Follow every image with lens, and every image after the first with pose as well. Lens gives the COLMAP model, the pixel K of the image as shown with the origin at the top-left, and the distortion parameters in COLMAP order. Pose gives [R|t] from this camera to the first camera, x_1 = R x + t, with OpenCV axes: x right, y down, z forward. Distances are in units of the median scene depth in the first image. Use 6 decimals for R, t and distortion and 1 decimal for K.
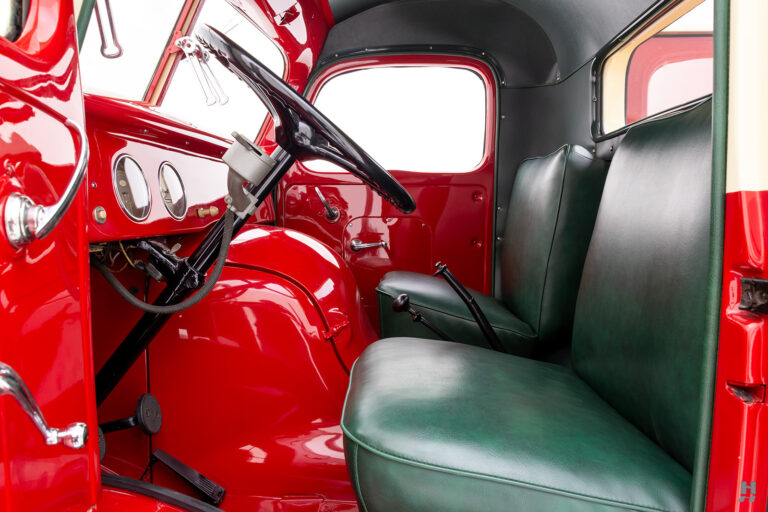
lens RADIAL K [[585.5, 0, 383.1], [0, 585.5, 259.7], [0, 0, 1]] dist [0.008407, -0.002491]
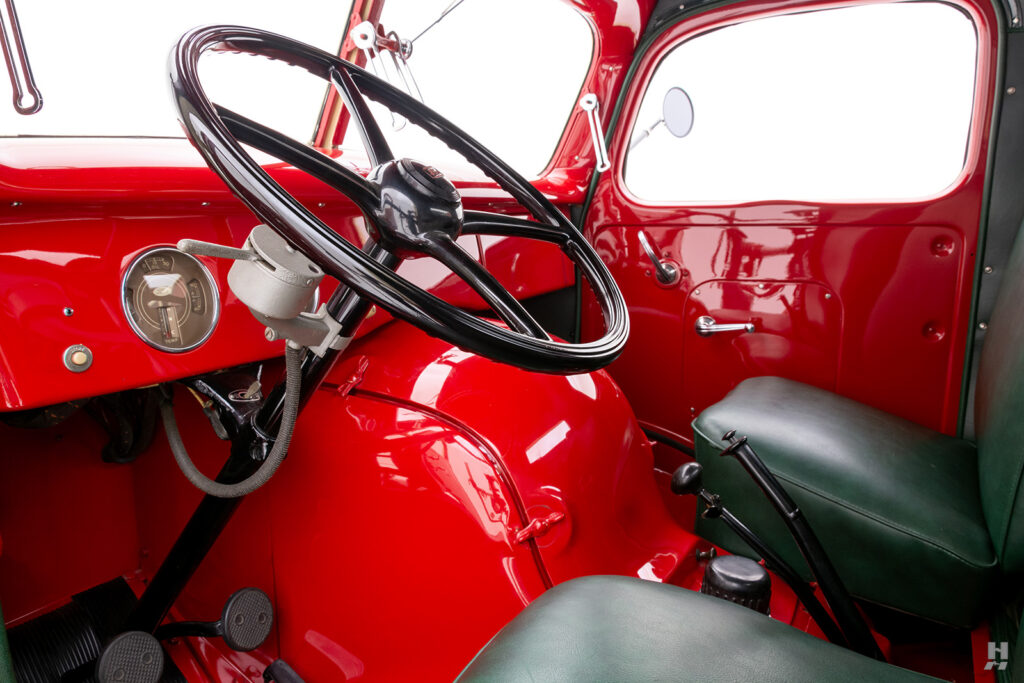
lens RADIAL K [[780.6, 0, 514.9], [0, 780.6, 346.4], [0, 0, 1]] dist [0.008407, -0.002491]
pose [[0.899524, 0.068527, -0.431464, 0.193789], [-0.028833, 0.994780, 0.097884, -0.117473], [0.435919, -0.075609, 0.896804, 0.283245]]
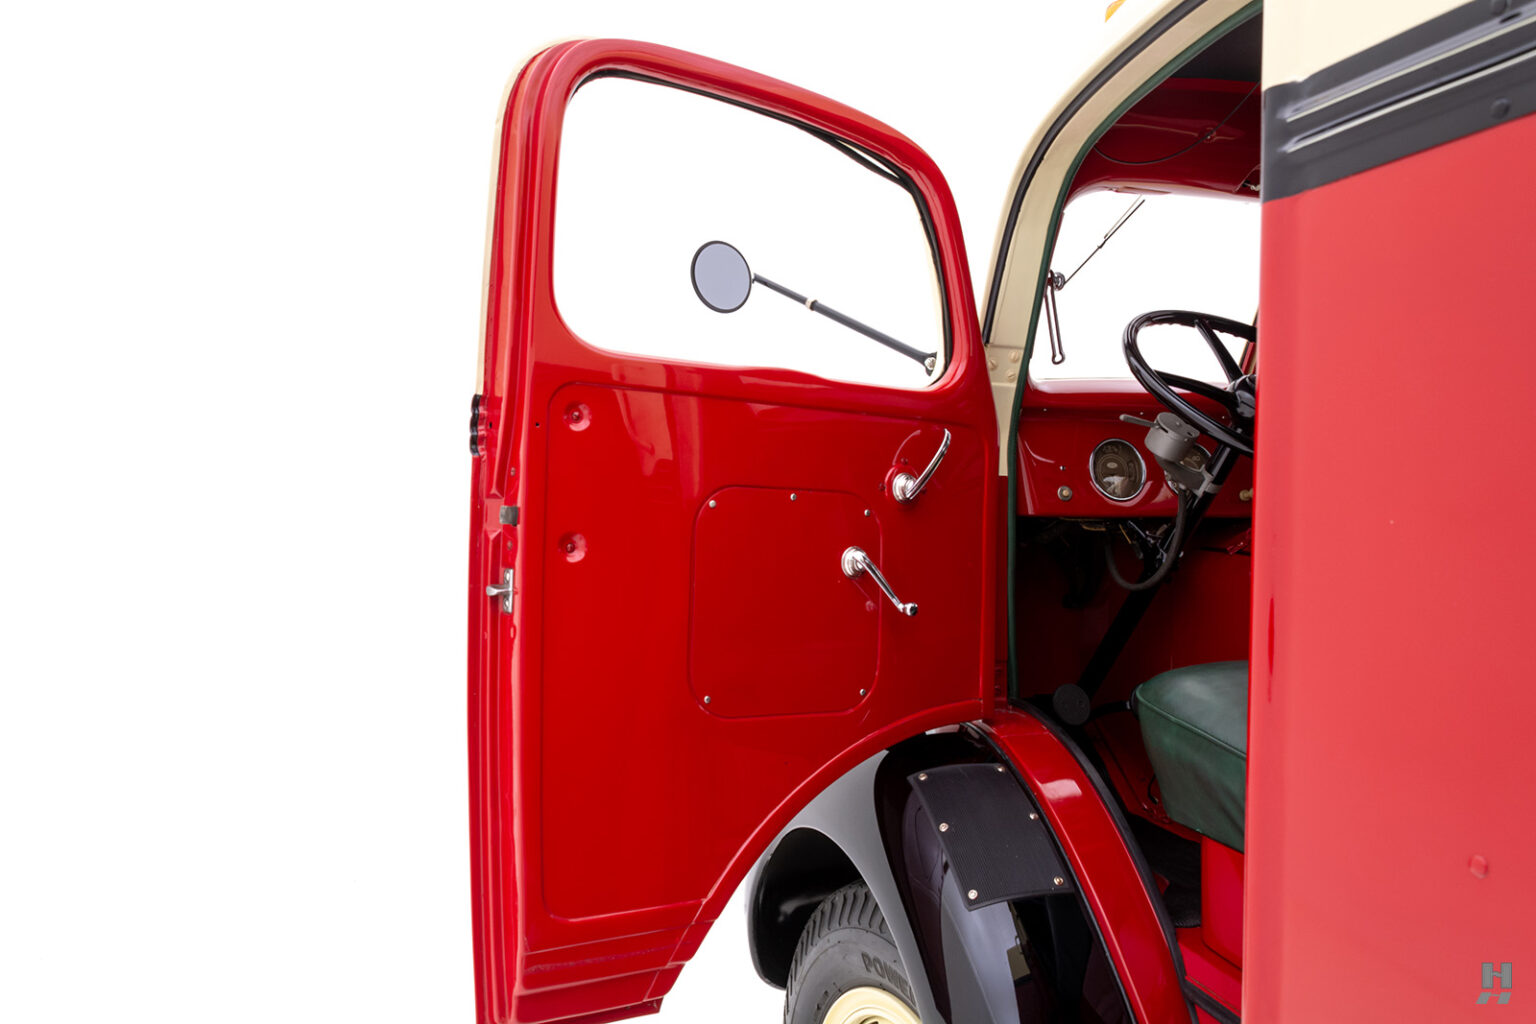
lens RADIAL K [[1171.0, 0, 762.2], [0, 1171.0, 512.4], [0, 0, 1]] dist [0.008407, -0.002491]
pose [[0.377895, -0.008557, -0.925809, 0.908758], [-0.089294, 0.994959, -0.045644, 0.076131], [0.921532, 0.099917, 0.375226, -0.264784]]
